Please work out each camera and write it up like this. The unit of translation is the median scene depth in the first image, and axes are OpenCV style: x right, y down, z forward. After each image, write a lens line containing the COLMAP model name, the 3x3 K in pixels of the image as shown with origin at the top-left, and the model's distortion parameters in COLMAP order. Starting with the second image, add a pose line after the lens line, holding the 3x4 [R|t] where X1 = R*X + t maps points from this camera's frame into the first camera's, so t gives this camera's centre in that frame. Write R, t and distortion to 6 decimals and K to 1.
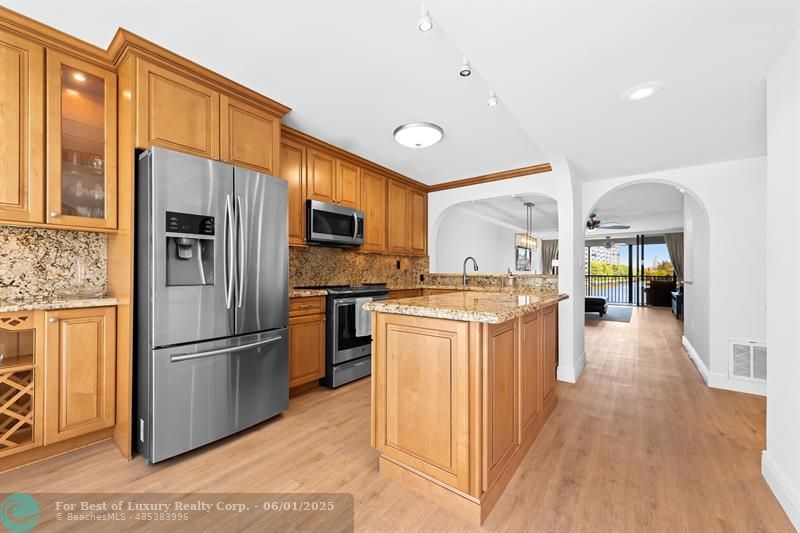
lens RADIAL K [[307.7, 0, 398.0], [0, 307.7, 273.1], [0, 0, 1]] dist [0.000110, 0.000018]
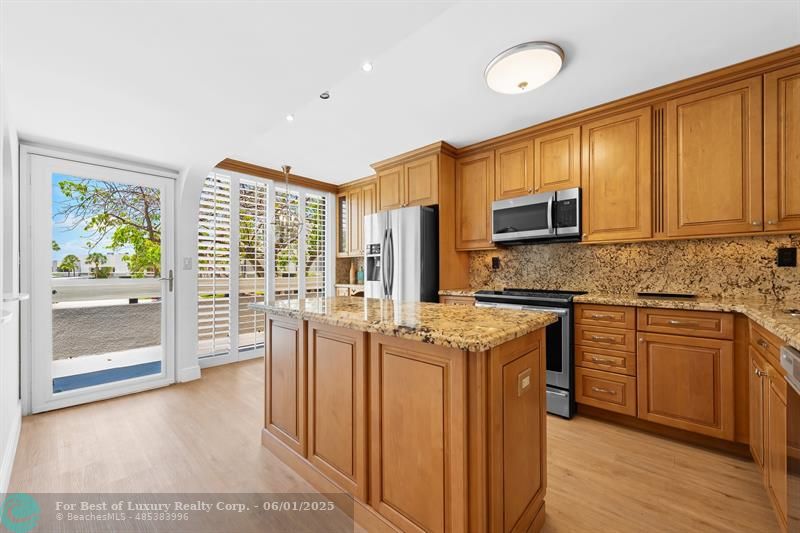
lens RADIAL K [[315.8, 0, 399.4], [0, 315.8, 269.5], [0, 0, 1]] dist [0.002339, 0.000291]
pose [[-0.080850, -0.010517, -0.996671, 0.668468], [-0.001850, 0.999944, -0.010402, -0.004750], [0.996725, 0.001003, -0.080865, 0.679022]]
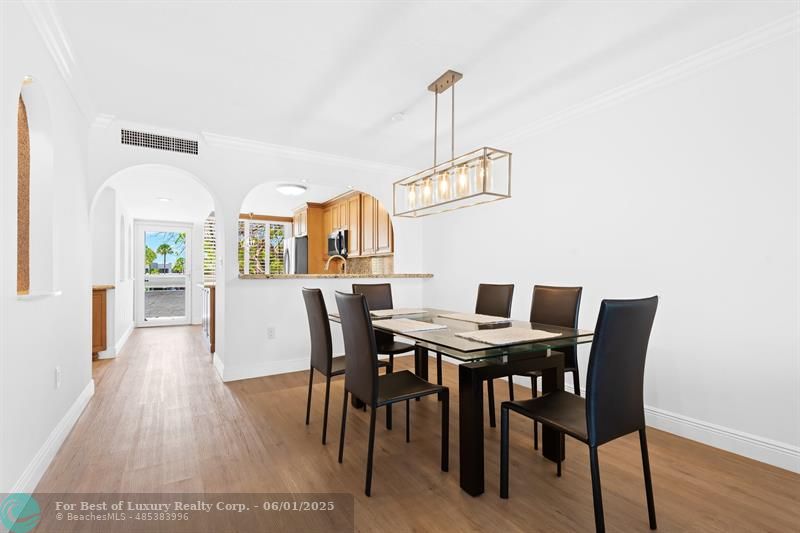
lens RADIAL K [[371.9, 0, 400.0], [0, 371.9, 266.5], [0, 0, 1]] dist [-0.001011, -0.000192]
pose [[-0.350287, -0.017452, -0.936480, 1.462462], [-0.001346, 0.999835, -0.018129, 0.000928], [0.936641, -0.005090, -0.350253, 1.905863]]
